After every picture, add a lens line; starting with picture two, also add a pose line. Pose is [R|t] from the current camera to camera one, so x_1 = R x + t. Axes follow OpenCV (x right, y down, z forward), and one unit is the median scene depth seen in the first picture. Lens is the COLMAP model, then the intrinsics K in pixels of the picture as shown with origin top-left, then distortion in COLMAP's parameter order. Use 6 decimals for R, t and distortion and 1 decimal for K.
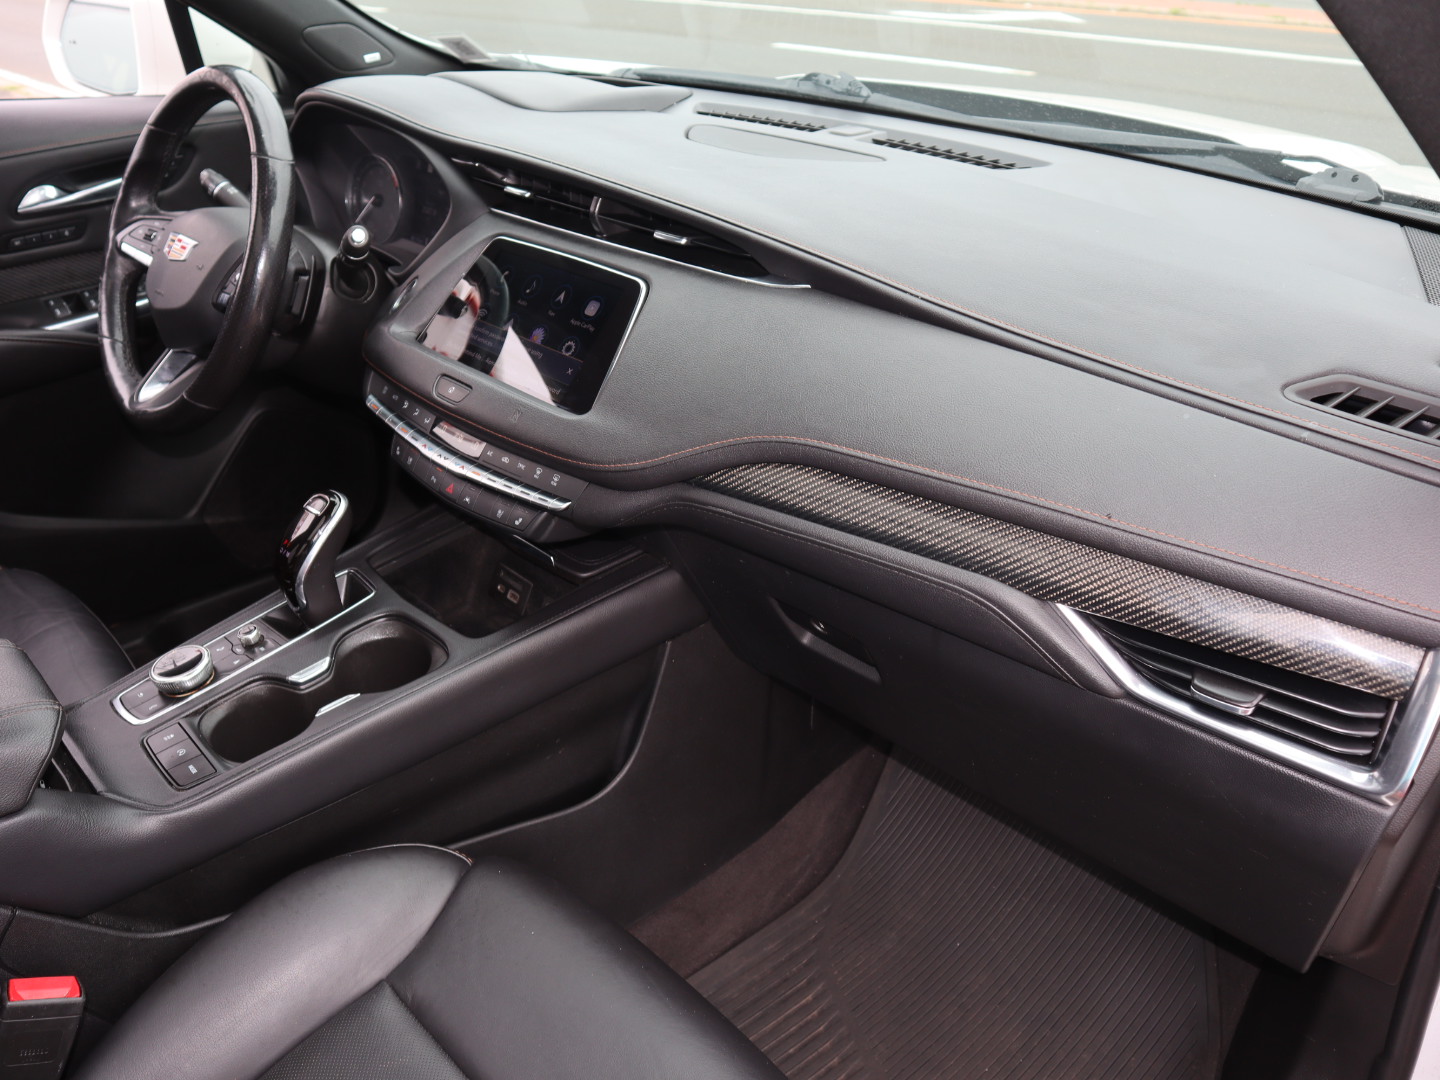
lens RADIAL K [[1110.5, 0, 720.0], [0, 1110.5, 540.0], [0, 0, 1]] dist [-0.118506, 0.073693]
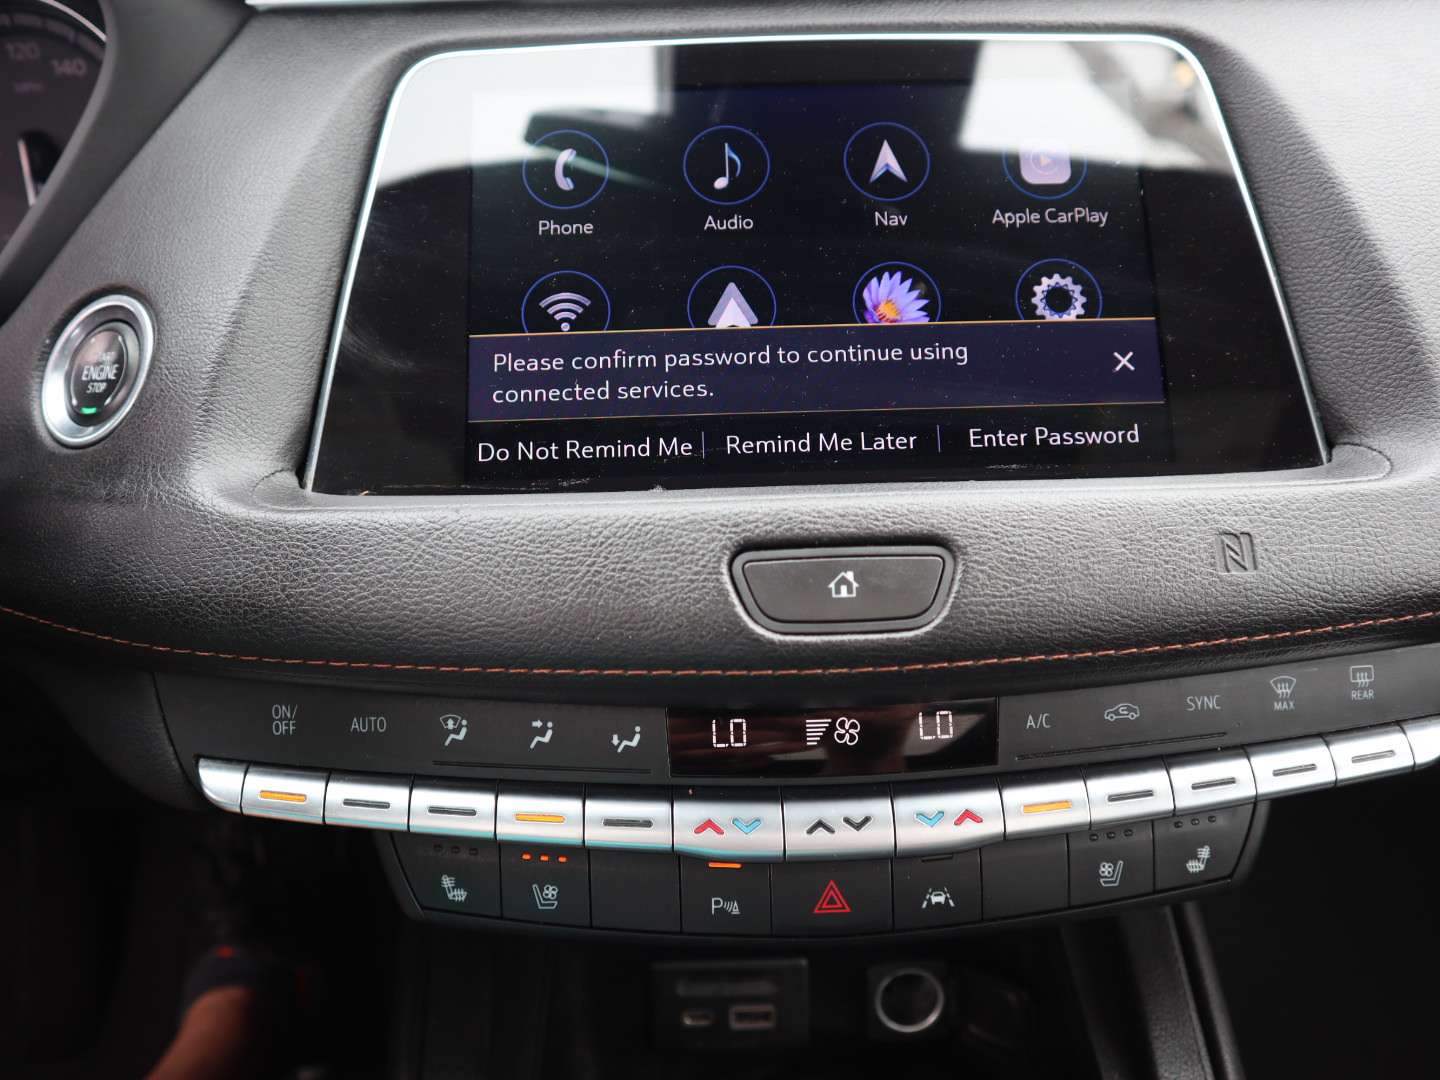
lens RADIAL K [[1110.5, 0, 720.0], [0, 1110.5, 540.0], [0, 0, 1]] dist [-0.118506, 0.073693]
pose [[0.677438, -0.425505, 0.600019, -0.360627], [0.386526, 0.899932, 0.201791, -0.183551], [-0.625840, 0.095222, 0.774117, 0.718222]]
